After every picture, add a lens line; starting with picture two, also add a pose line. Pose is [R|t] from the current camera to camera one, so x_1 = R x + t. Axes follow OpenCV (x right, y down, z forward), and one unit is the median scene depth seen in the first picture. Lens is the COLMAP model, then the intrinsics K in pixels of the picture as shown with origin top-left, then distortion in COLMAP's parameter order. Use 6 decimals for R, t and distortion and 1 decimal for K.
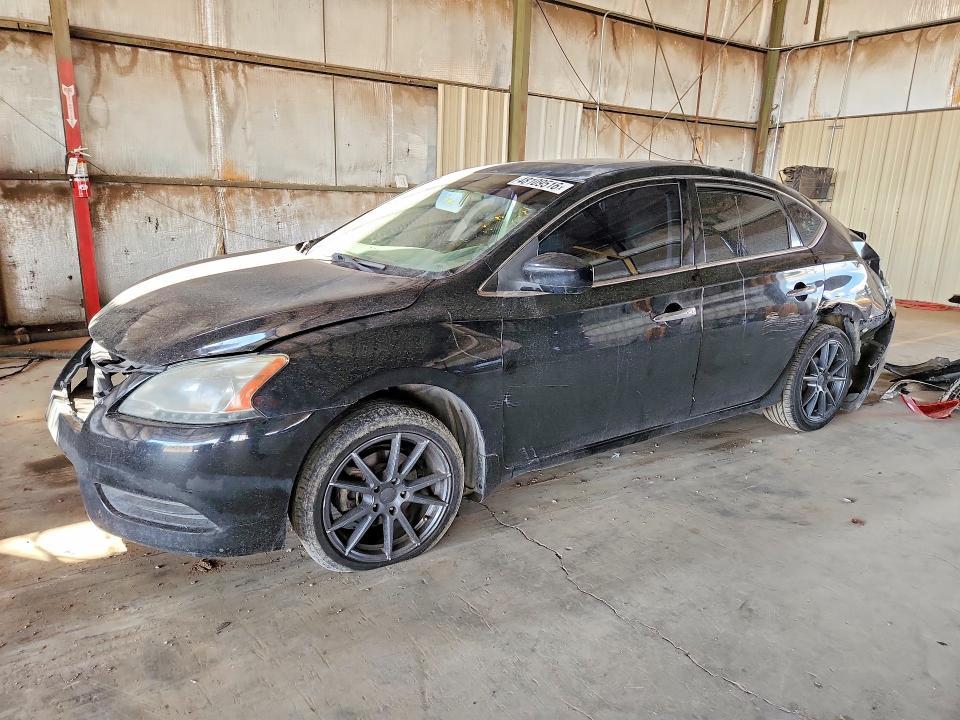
lens RADIAL K [[636.8, 0, 477.6], [0, 636.8, 359.0], [0, 0, 1]] dist [0.000778, -0.006173]
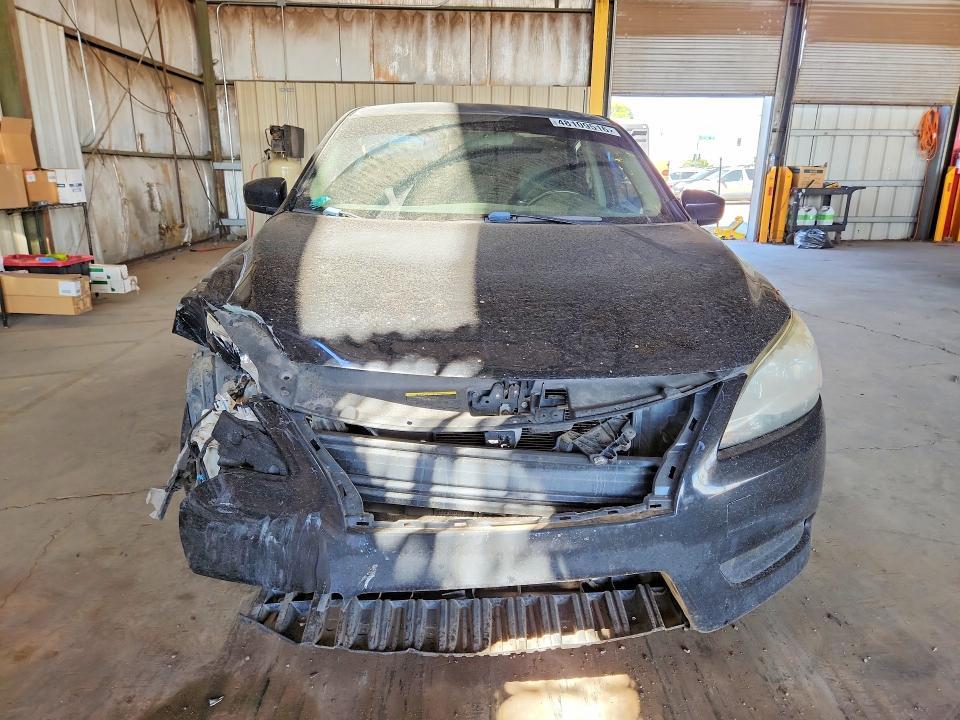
lens RADIAL K [[636.8, 0, 480.8], [0, 636.8, 362.5], [0, 0, 1]] dist [0.000778, -0.006173]
pose [[0.532588, -0.255312, 0.806949, -0.250578], [0.207700, 0.963689, 0.167820, -0.035233], [-0.820494, 0.078224, 0.566278, 0.168287]]
